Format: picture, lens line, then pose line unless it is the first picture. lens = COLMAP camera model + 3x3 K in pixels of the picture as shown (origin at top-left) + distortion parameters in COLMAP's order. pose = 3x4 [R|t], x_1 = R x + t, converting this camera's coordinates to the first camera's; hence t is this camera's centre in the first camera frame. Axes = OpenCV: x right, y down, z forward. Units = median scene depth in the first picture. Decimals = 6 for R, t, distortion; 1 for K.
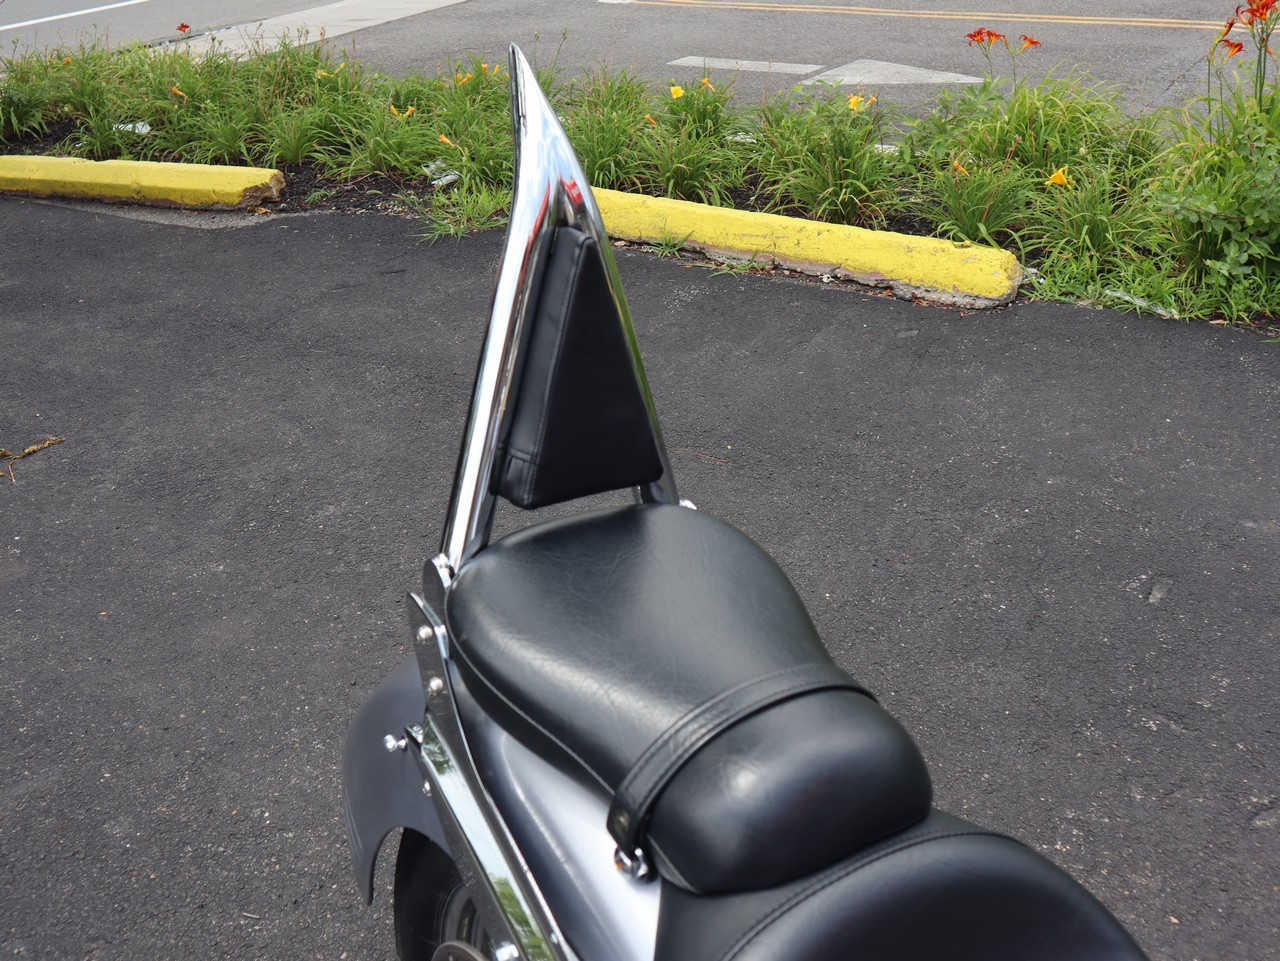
lens RADIAL K [[1200.5, 0, 640.0], [0, 1200.5, 480.5], [0, 0, 1]] dist [-0.110257, 0.120556]
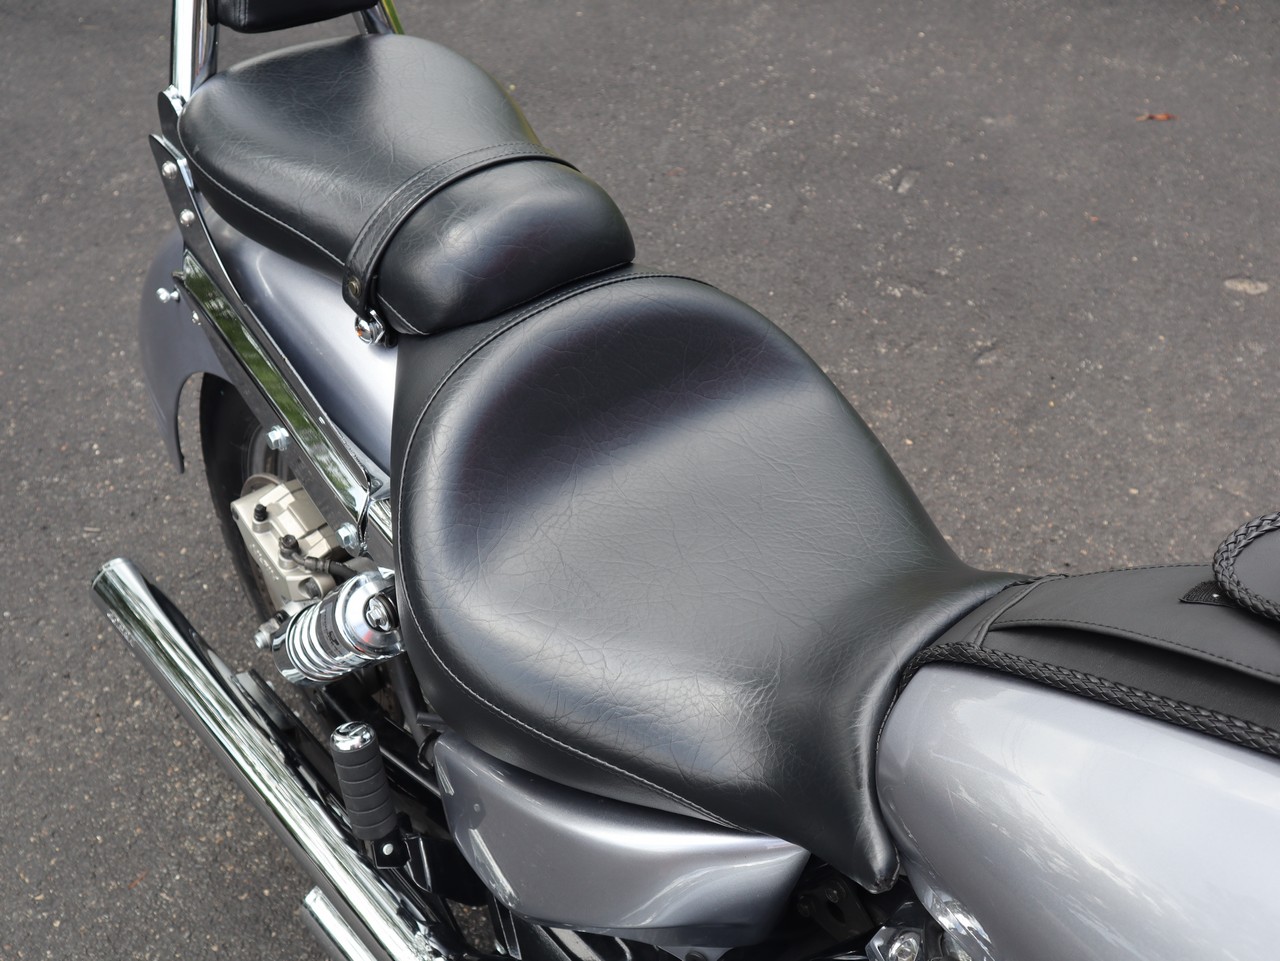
lens RADIAL K [[1129.5, 0, 640.0], [0, 1129.5, 480.5], [0, 0, 1]] dist [-0.101340, 0.069269]
pose [[0.986420, -0.107403, 0.124260, 0.043444], [0.071999, 0.962758, 0.260602, 0.091293], [-0.147622, -0.248116, 0.957416, -0.038107]]
